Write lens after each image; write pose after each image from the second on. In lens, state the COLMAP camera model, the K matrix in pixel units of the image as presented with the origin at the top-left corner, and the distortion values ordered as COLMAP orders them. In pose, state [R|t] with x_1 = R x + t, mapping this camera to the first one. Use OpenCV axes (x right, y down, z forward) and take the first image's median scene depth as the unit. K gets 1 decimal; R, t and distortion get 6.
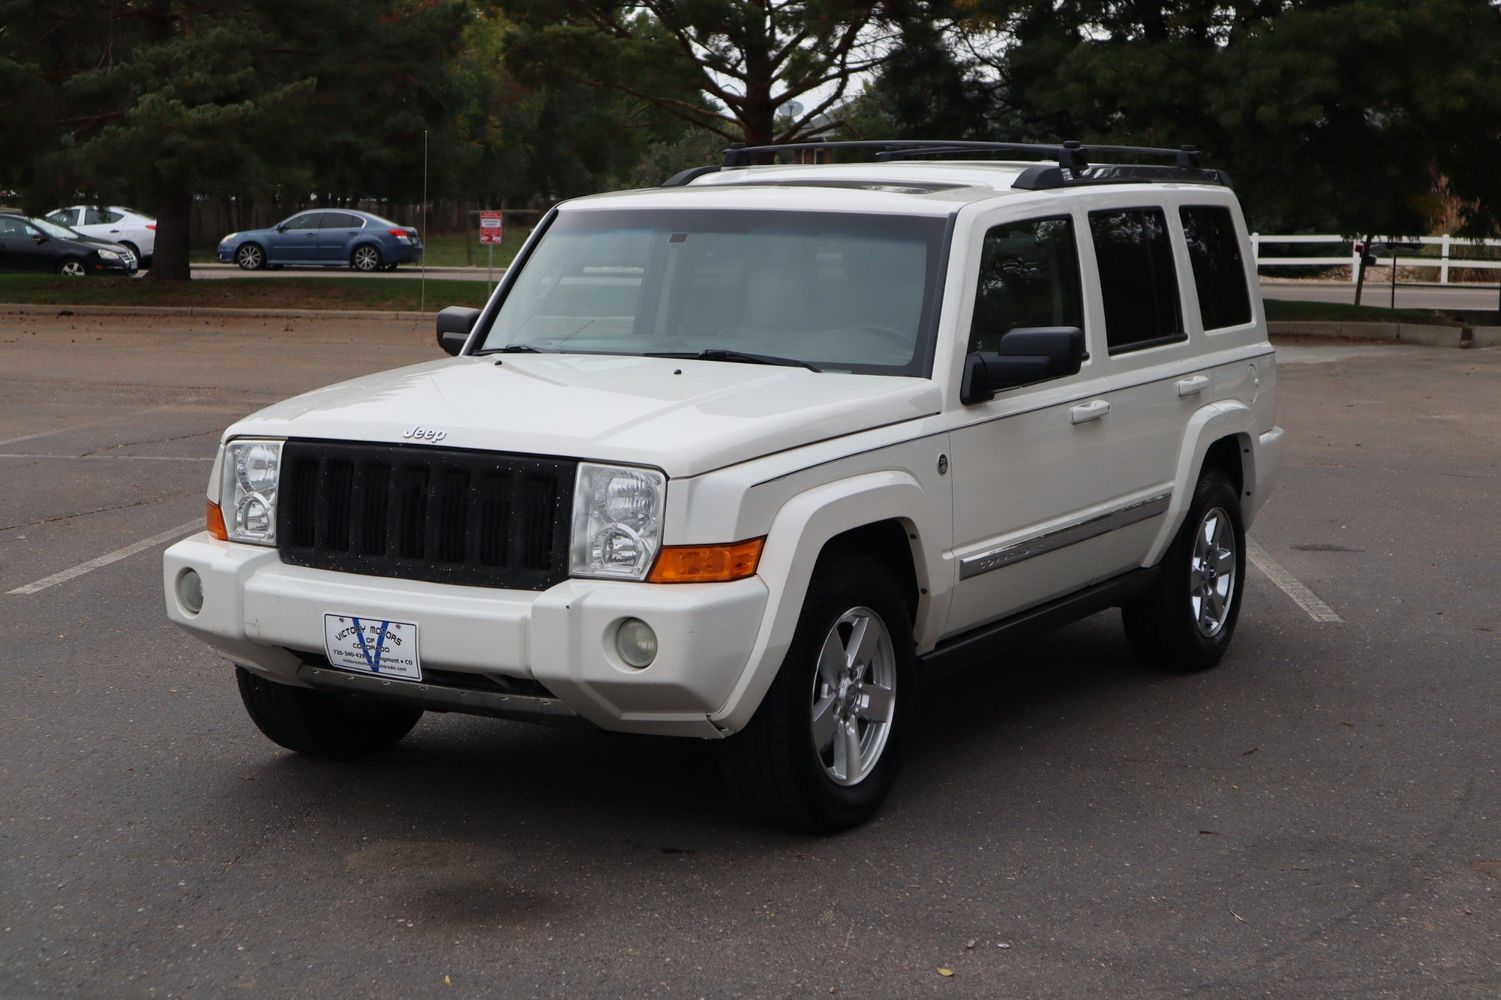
lens RADIAL K [[2517.0, 0, 677.9], [0, 2517.0, 501.0], [0, 0, 1]] dist [-0.034116, -0.069270]
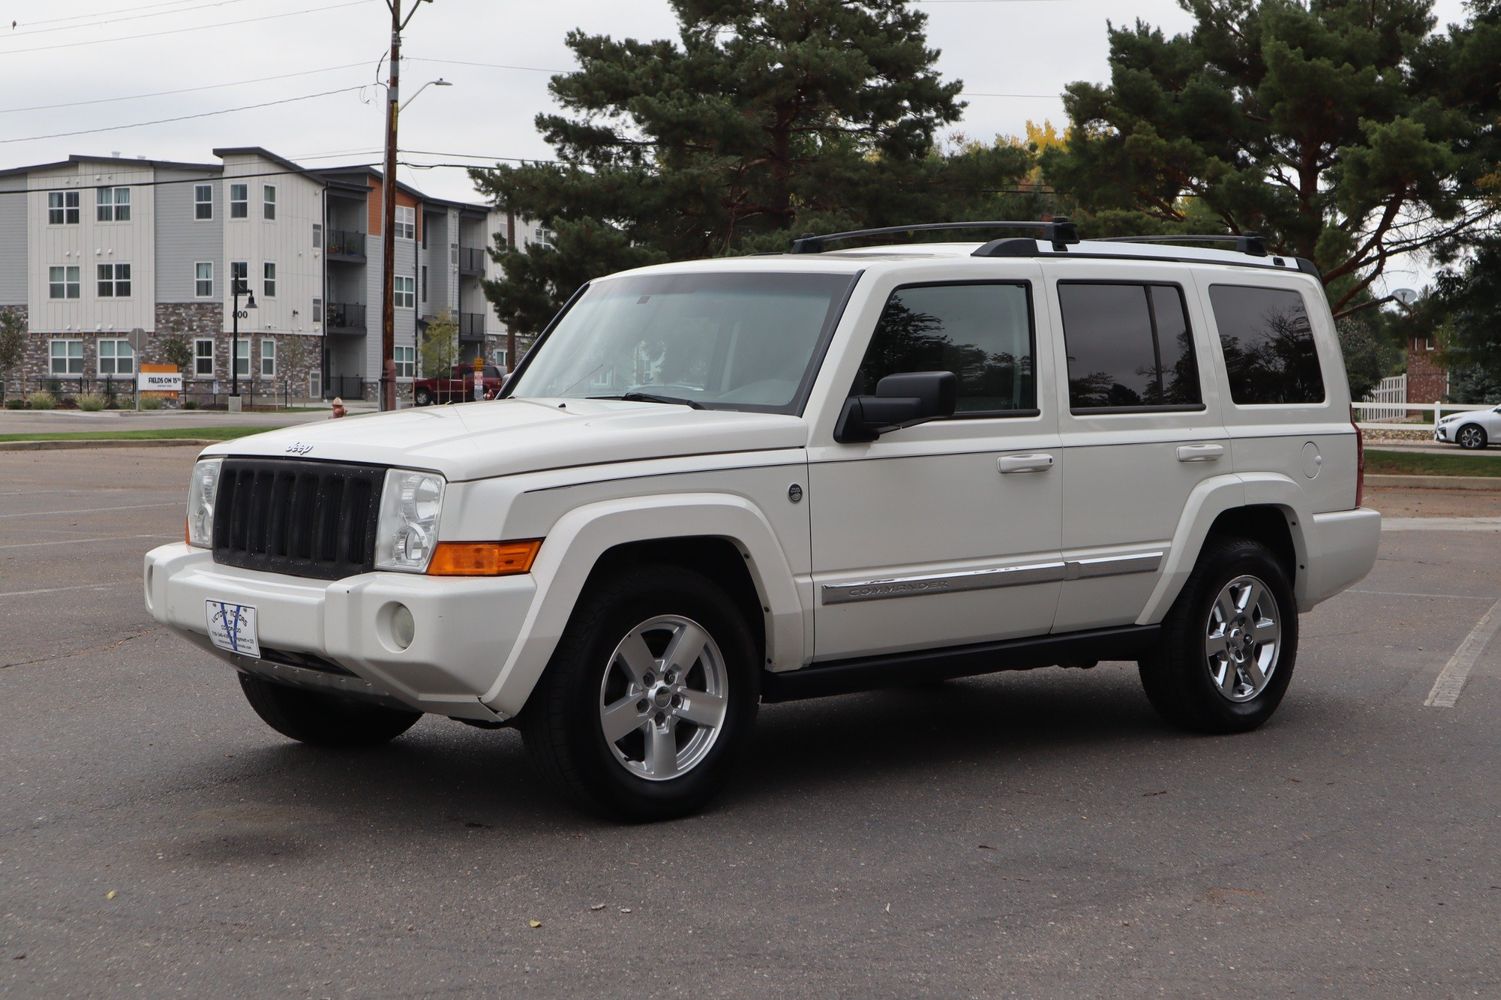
lens RADIAL K [[2216.3, 0, 750.5], [0, 2216.3, 500.0], [0, 0, 1]] dist [-0.025568, 0.125038]
pose [[0.952683, 0.017118, -0.303483, 0.385112], [-0.040450, 0.996673, -0.070760, 0.057623], [0.301262, 0.079688, 0.950206, 0.096715]]
